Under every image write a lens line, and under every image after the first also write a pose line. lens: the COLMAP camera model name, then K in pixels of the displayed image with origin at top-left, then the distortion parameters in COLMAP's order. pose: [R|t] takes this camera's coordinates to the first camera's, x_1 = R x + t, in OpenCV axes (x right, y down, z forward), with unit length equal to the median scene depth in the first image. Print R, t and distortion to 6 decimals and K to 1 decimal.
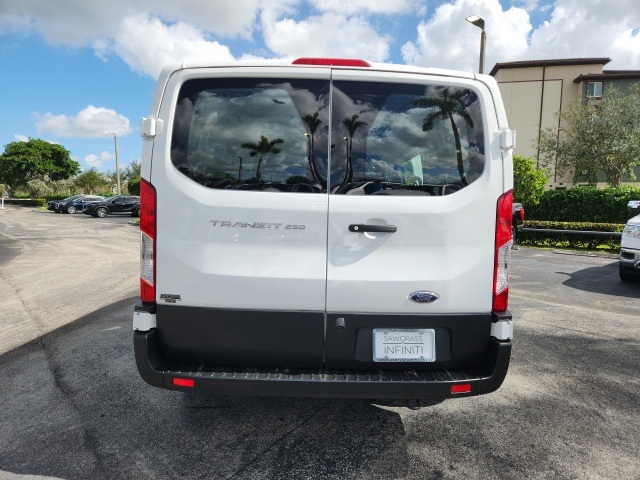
lens RADIAL K [[425.7, 0, 328.0], [0, 425.7, 242.2], [0, 0, 1]] dist [0.072853, -0.062112]
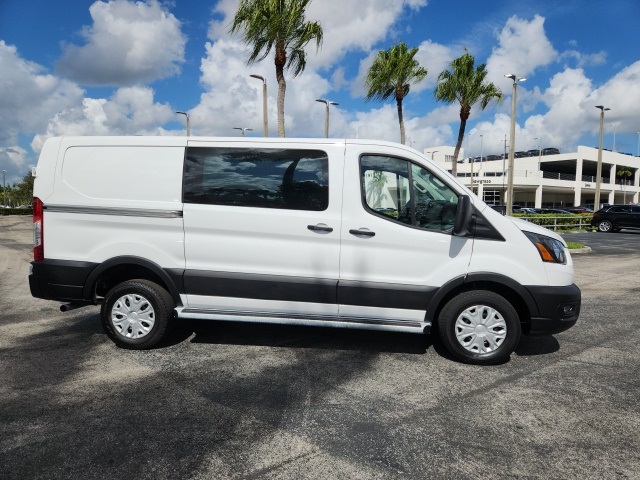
lens RADIAL K [[424.3, 0, 327.4], [0, 424.3, 241.0], [0, 0, 1]] dist [0.071746, -0.058398]
pose [[-0.115381, 0.063653, -0.991280, 2.248887], [-0.105780, 0.991483, 0.075978, -0.218940], [0.987673, 0.113624, -0.107665, 2.579286]]
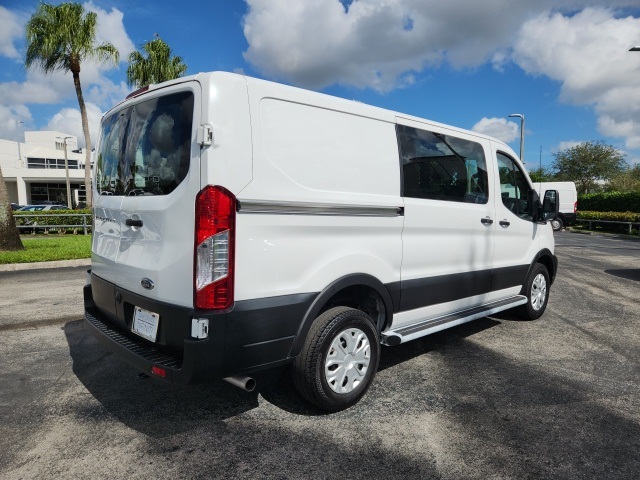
lens RADIAL K [[424.8, 0, 327.1], [0, 424.8, 247.0], [0, 0, 1]] dist [0.073488, -0.062746]
pose [[0.677933, 0.056478, -0.732951, 1.353397], [-0.055887, 0.998119, 0.025219, -0.025210], [0.732996, 0.023866, 0.679814, 0.553891]]
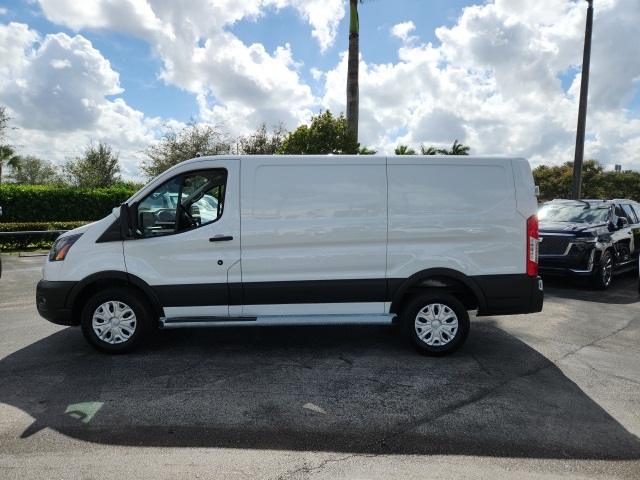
lens RADIAL K [[422.3, 0, 315.6], [0, 422.3, 246.3], [0, 0, 1]] dist [0.069348, -0.053923]
pose [[0.013479, -0.110421, 0.993794, -2.474927], [0.078563, 0.990928, 0.109037, -0.305353], [-0.996818, 0.076606, 0.022032, 2.021571]]
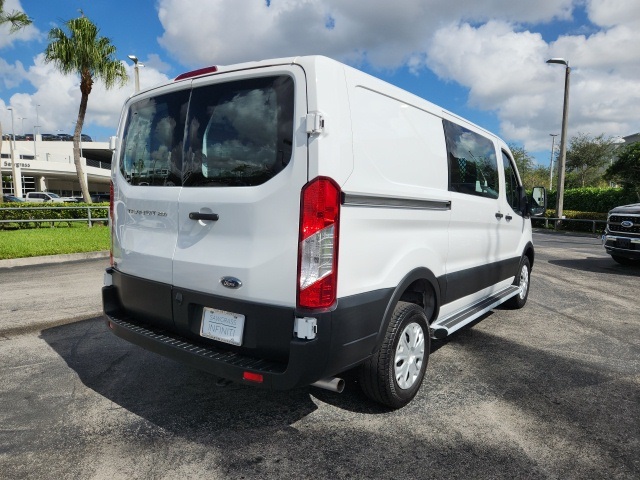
lens RADIAL K [[425.7, 0, 328.0], [0, 425.7, 242.2], [0, 0, 1]] dist [0.072853, -0.062112]
pose [[0.795137, 0.049156, -0.604435, 1.020254], [-0.050047, 0.998628, 0.015378, 0.000910], [0.604362, 0.018022, 0.796506, 0.296259]]
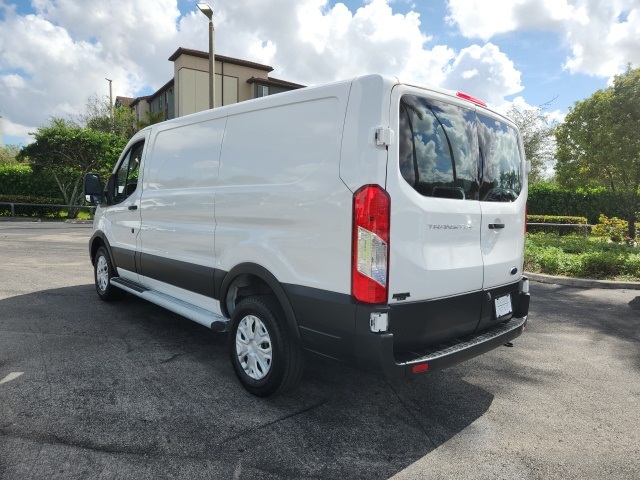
lens RADIAL K [[427.3, 0, 328.1], [0, 427.3, 242.1], [0, 0, 1]] dist [0.068894, -0.061599]
pose [[0.735803, -0.060808, 0.674460, -1.223404], [0.033726, 0.998015, 0.053185, -0.071439], [-0.676355, -0.016386, 0.736394, 0.326302]]
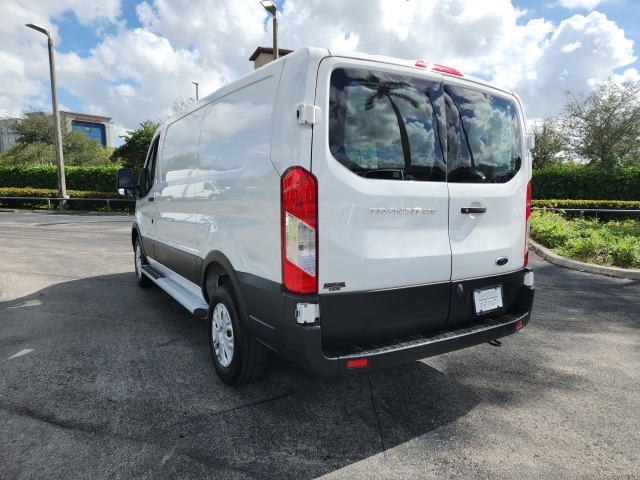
lens RADIAL K [[425.7, 0, 328.0], [0, 425.7, 242.2], [0, 0, 1]] dist [0.072853, -0.062112]
pose [[0.850365, -0.074882, 0.520838, -0.893196], [0.047725, 0.996719, 0.065380, -0.040876], [-0.524025, -0.030740, 0.851148, 0.152716]]
